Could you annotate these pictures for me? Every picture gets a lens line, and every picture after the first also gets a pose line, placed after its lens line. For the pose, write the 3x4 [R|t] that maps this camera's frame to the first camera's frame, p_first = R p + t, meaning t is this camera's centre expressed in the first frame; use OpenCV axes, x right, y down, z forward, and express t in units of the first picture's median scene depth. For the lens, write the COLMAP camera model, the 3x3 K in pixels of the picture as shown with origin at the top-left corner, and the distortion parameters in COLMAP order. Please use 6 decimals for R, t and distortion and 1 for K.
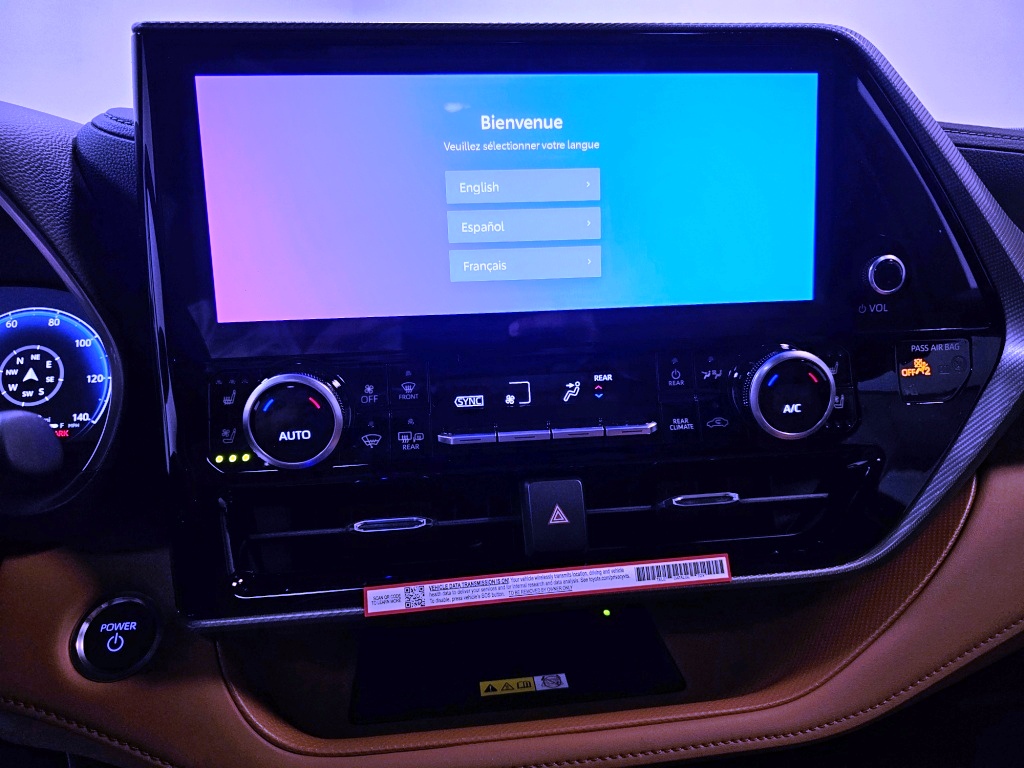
lens RADIAL K [[703.7, 0, 509.5], [0, 703.7, 388.4], [0, 0, 1]] dist [0.005850, 0.002327]
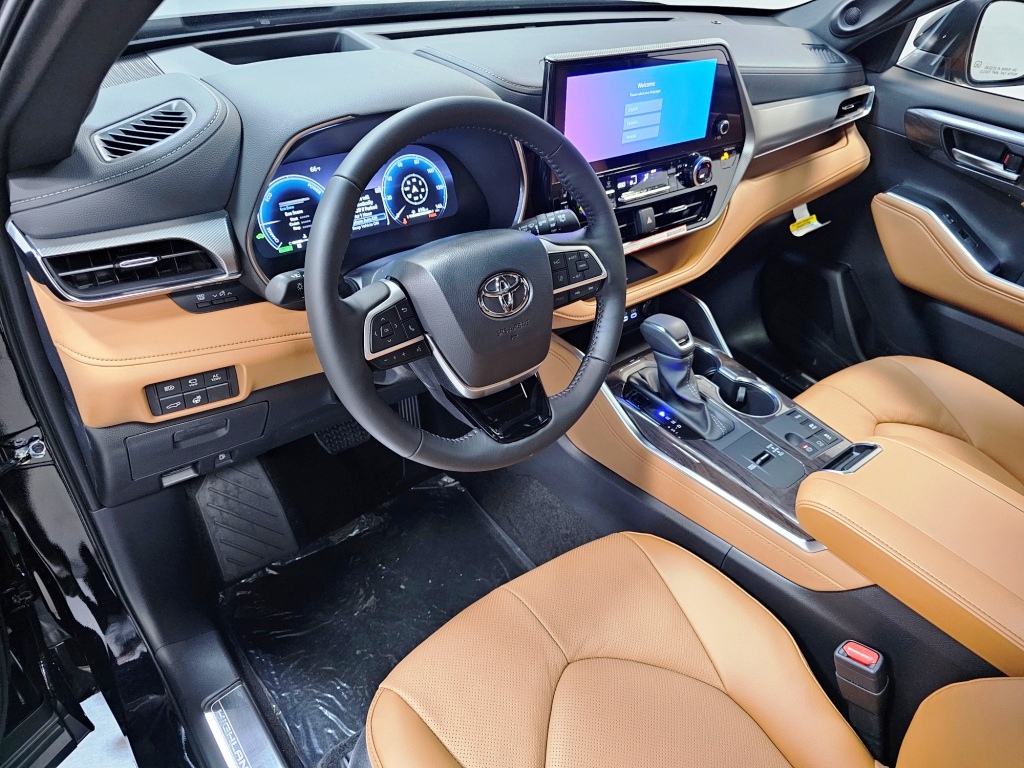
lens RADIAL K [[703.7, 0, 516.7], [0, 703.7, 388.1], [0, 0, 1]] dist [0.005850, 0.002327]
pose [[0.842735, -0.248648, 0.477463, -1.589762], [0.032872, 0.909051, 0.415385, -0.347924], [-0.537324, -0.334365, 0.774263, -1.025335]]
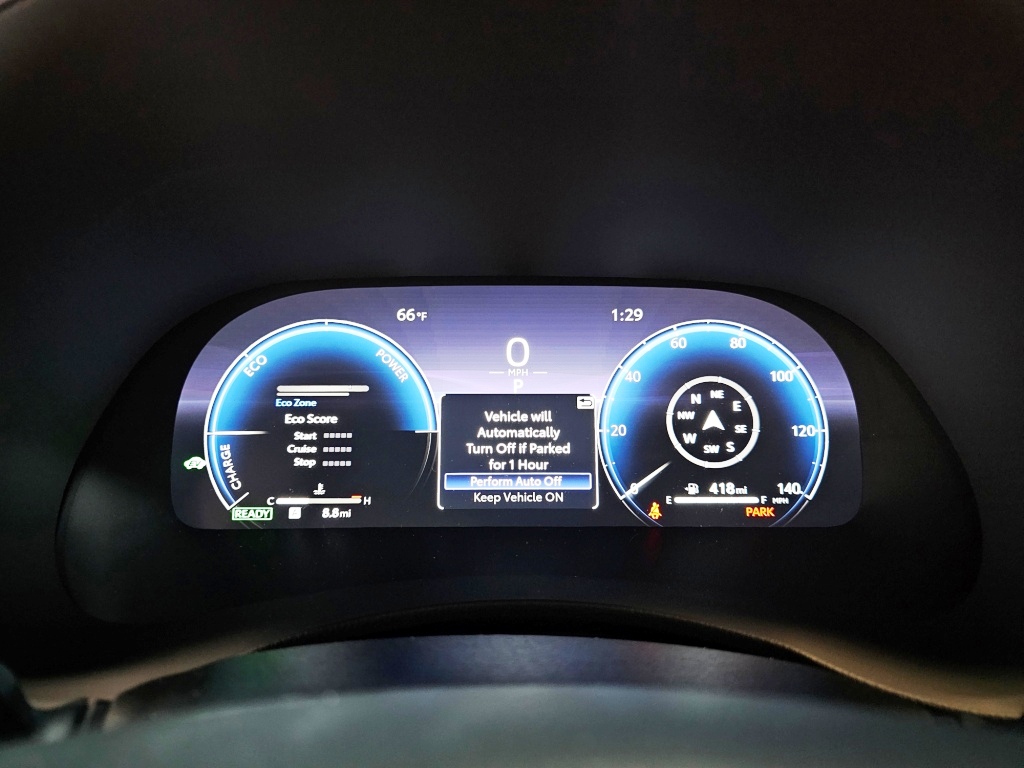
lens RADIAL K [[703.7, 0, 524.5], [0, 703.7, 412.0], [0, 0, 1]] dist [0.005850, 0.002327]
pose [[0.995563, 0.055813, -0.075755, -0.807830], [-0.051738, 0.997160, 0.054732, -0.055126], [0.078594, -0.050570, 0.995623, 0.315302]]
